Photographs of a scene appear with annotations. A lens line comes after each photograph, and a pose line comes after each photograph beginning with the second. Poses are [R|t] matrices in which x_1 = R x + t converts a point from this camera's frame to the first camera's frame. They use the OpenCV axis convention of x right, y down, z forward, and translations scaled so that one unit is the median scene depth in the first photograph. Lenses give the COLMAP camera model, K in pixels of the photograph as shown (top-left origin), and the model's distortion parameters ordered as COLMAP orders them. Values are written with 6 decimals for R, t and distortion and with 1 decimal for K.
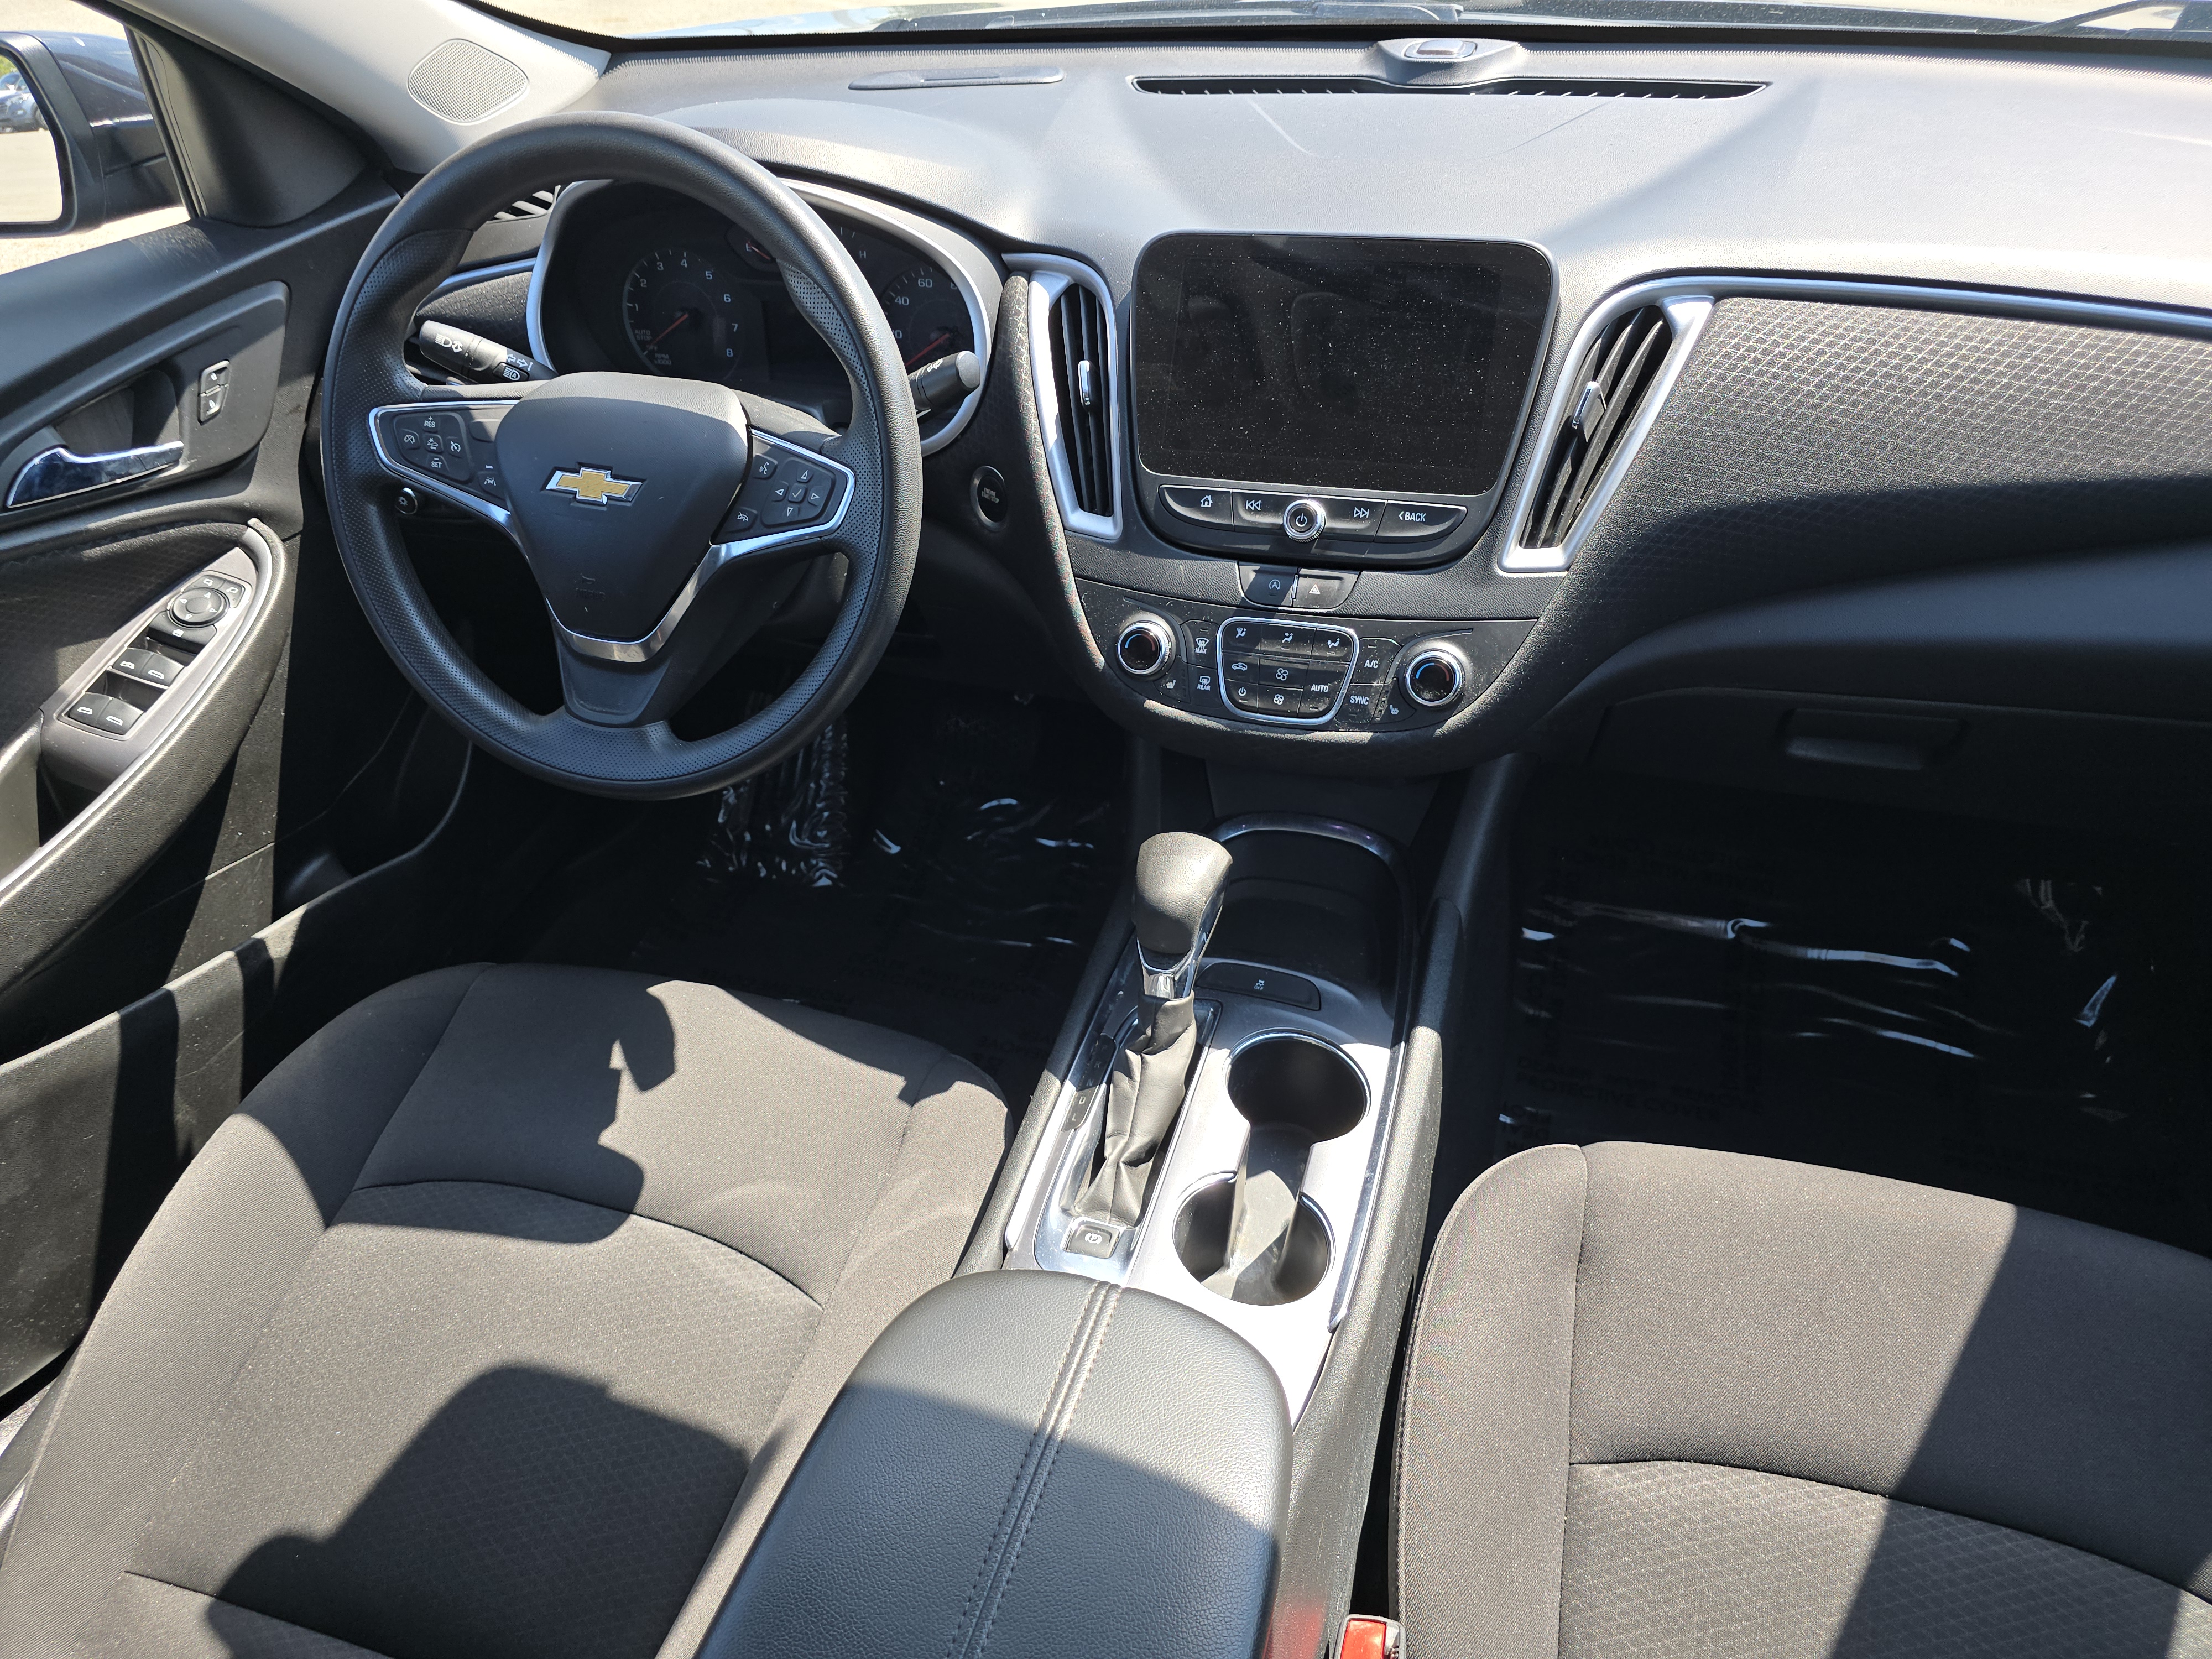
lens RADIAL K [[1461.5, 0, 1149.0], [0, 1461.5, 881.1], [0, 0, 1]] dist [0.044495, -0.052316]
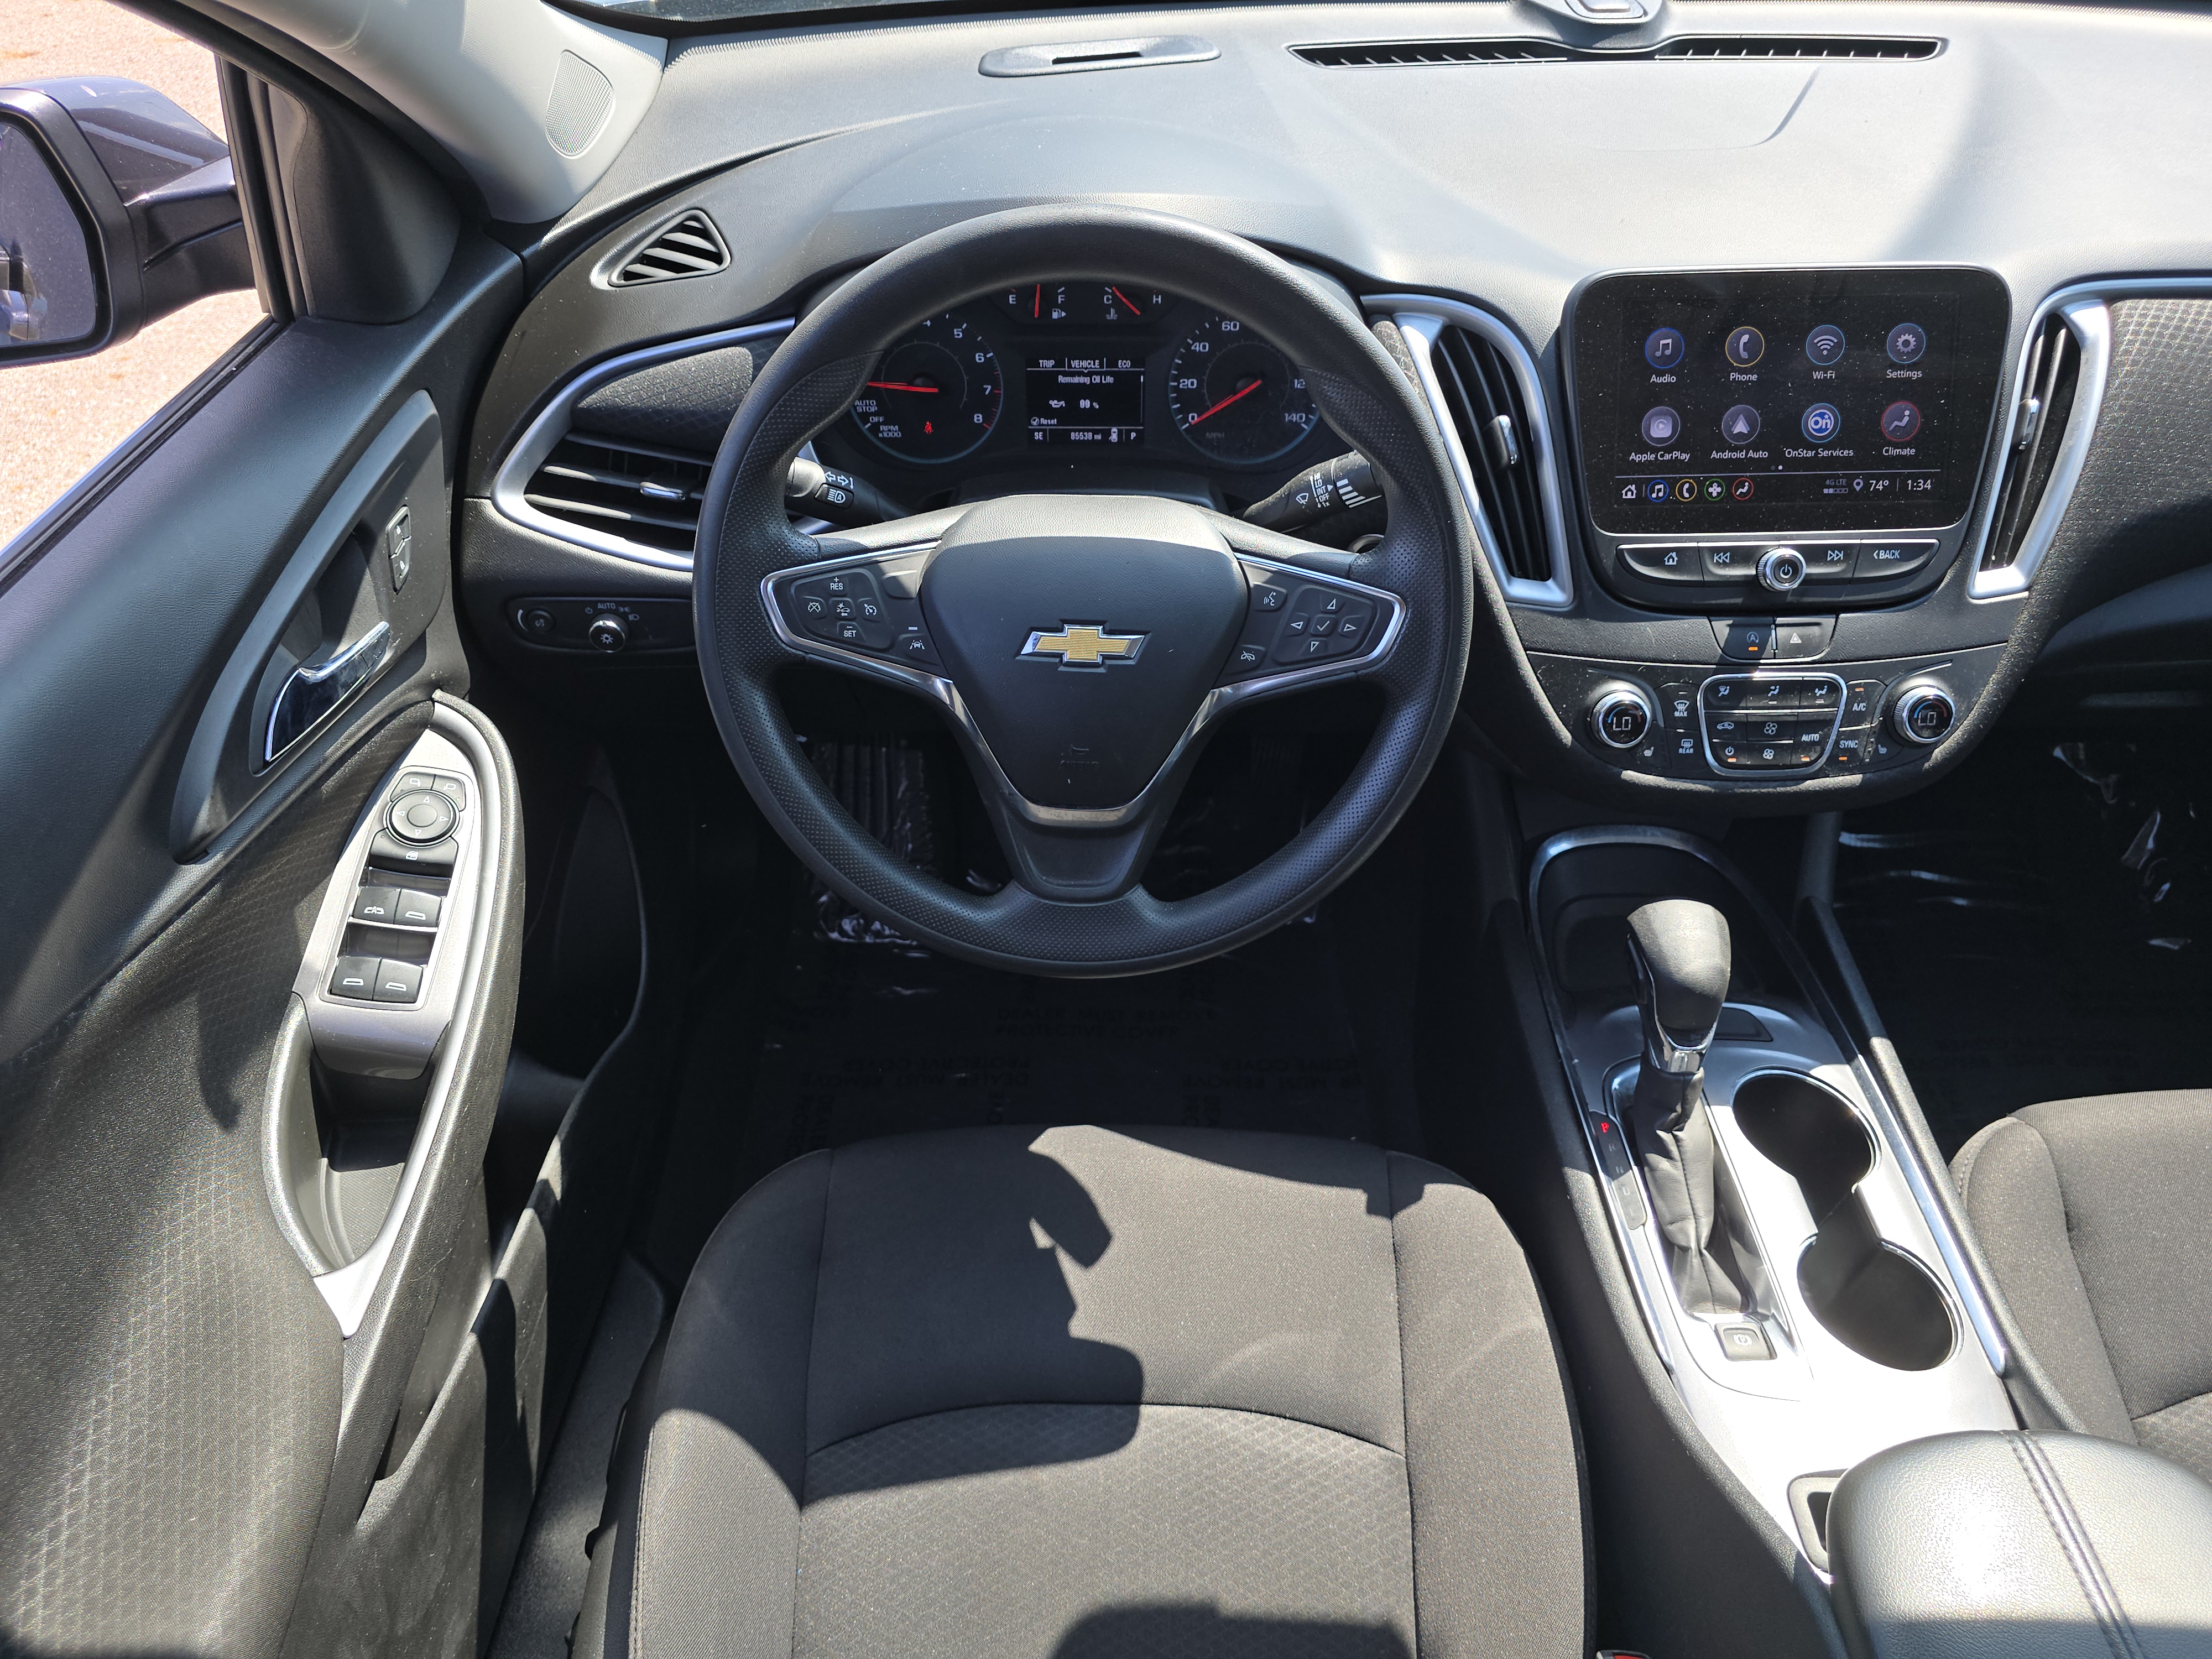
lens RADIAL K [[1492.8, 0, 1064.7], [0, 1492.8, 836.8], [0, 0, 1]] dist [0.004884, -0.004959]
pose [[0.956795, -0.176734, 0.230888, -0.593133], [0.155694, 0.982045, 0.106518, -0.246367], [-0.245568, -0.065968, 0.967132, 0.146657]]
